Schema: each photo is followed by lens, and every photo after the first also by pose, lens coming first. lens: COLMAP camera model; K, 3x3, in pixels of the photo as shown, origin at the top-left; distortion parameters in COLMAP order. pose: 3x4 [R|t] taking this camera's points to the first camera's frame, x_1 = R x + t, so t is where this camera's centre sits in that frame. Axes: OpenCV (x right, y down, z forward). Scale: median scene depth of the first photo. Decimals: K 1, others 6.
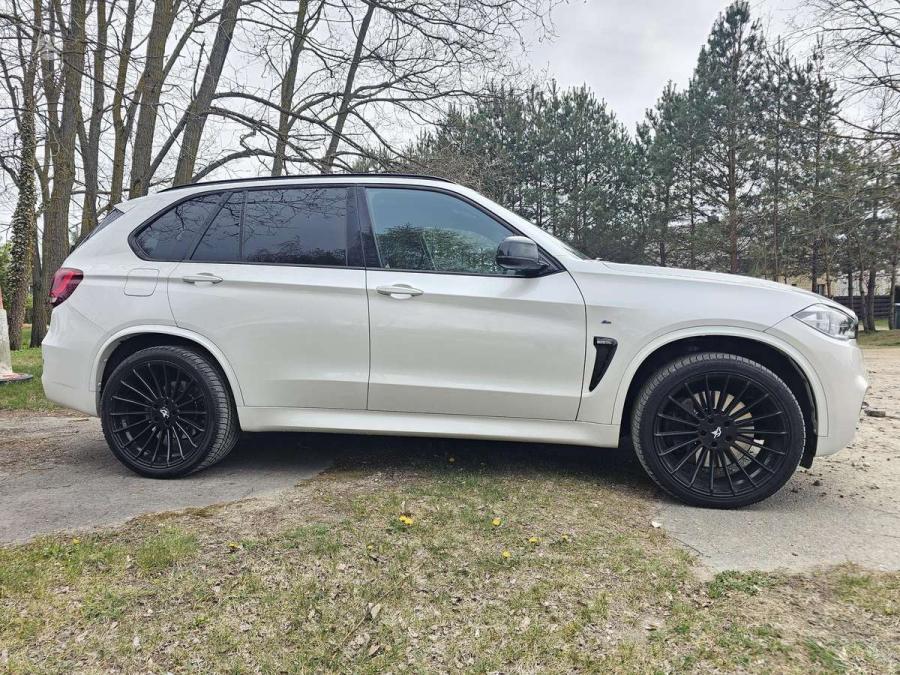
lens RADIAL K [[611.9, 0, 442.1], [0, 611.9, 333.6], [0, 0, 1]] dist [0.052004, -0.030405]
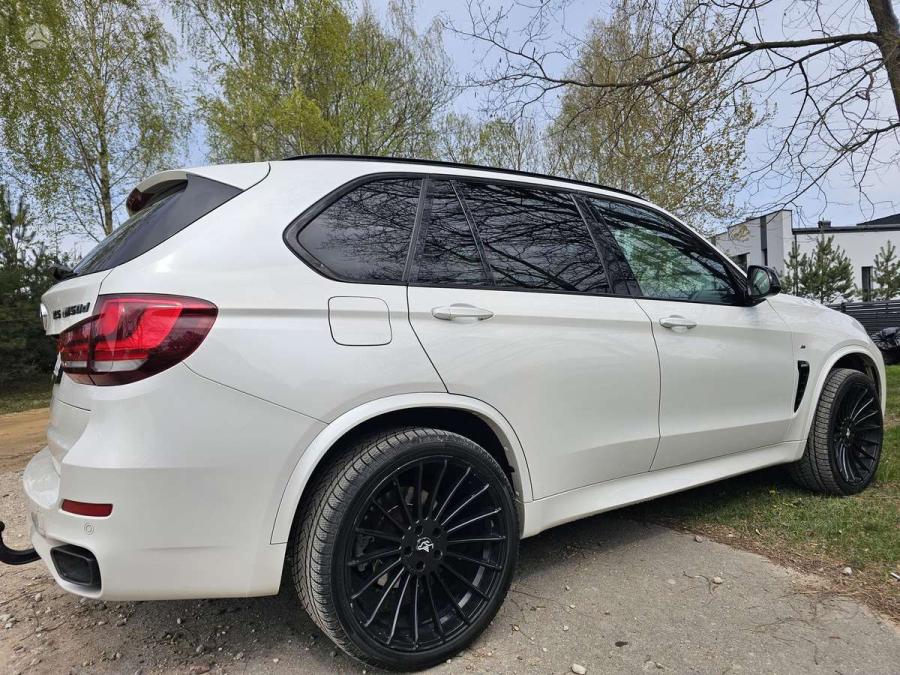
lens RADIAL K [[590.6, 0, 444.6], [0, 590.6, 334.4], [0, 0, 1]] dist [0.053301, -0.032118]
pose [[0.730871, -0.034871, 0.681624, -0.823508], [0.073172, 0.996941, -0.027456, -0.051960], [-0.678581, 0.069943, 0.731188, 0.578474]]
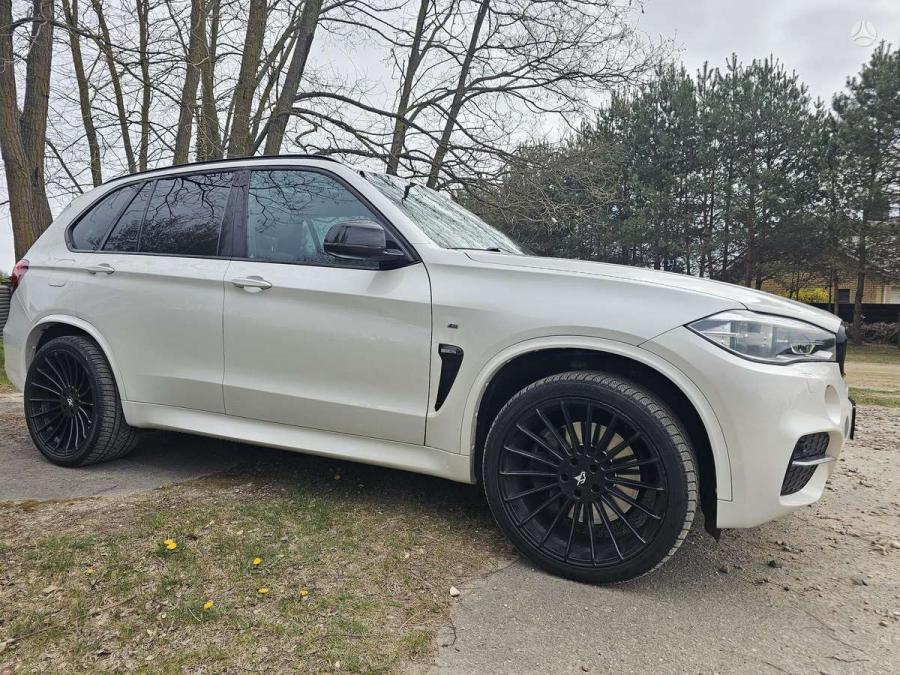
lens RADIAL K [[611.9, 0, 442.1], [0, 611.9, 333.6], [0, 0, 1]] dist [0.052004, -0.030405]
pose [[0.956453, 0.036571, -0.289587, 0.431528], [-0.035988, 0.999325, 0.007337, -0.012605], [0.289660, 0.003404, 0.957124, 0.207001]]
